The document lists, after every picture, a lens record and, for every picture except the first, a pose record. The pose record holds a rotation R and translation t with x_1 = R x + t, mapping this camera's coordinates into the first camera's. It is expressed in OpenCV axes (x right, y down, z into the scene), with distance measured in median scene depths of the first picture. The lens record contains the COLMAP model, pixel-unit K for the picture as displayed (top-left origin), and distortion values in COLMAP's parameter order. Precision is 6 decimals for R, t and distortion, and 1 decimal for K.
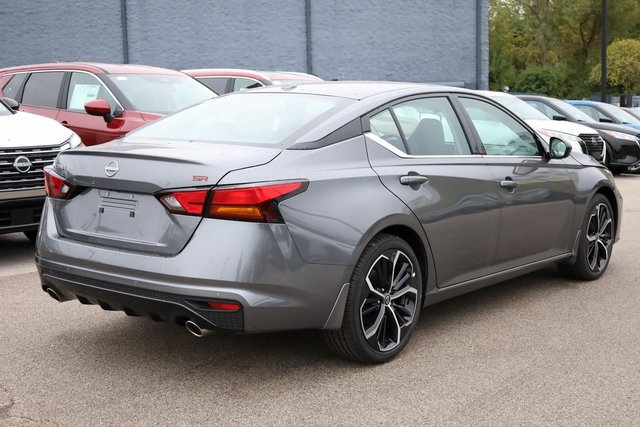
lens RADIAL K [[963.5, 0, 320.0], [0, 963.5, 213.5], [0, 0, 1]] dist [0.023391, 0.010513]
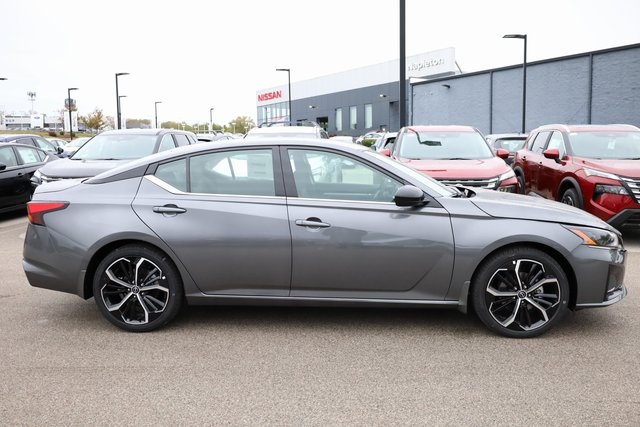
lens RADIAL K [[549.3, 0, 320.0], [0, 549.3, 213.5], [0, 0, 1]] dist [-0.037783, 0.000379]
pose [[0.539293, 0.091848, -0.837094, 0.897406], [-0.090733, 0.994585, 0.050675, -0.092049], [0.837216, 0.048623, 0.544706, 0.775320]]
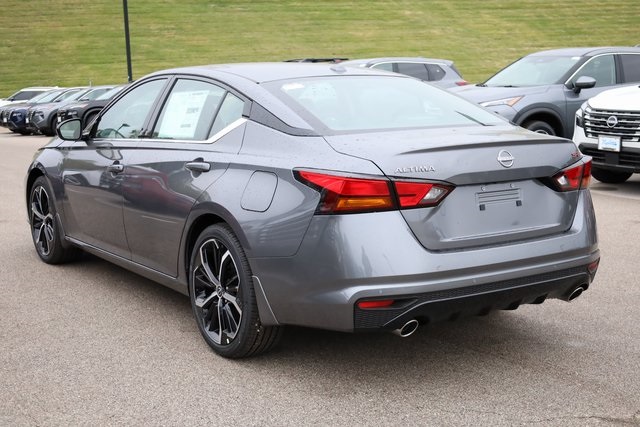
lens RADIAL K [[963.5, 0, 320.0], [0, 963.5, 213.5], [0, 0, 1]] dist [0.023391, 0.010513]
pose [[0.242500, -0.149400, 0.958579, -0.809533], [0.124234, 0.984719, 0.122046, -0.090936], [-0.962164, 0.089492, 0.257355, 0.655196]]
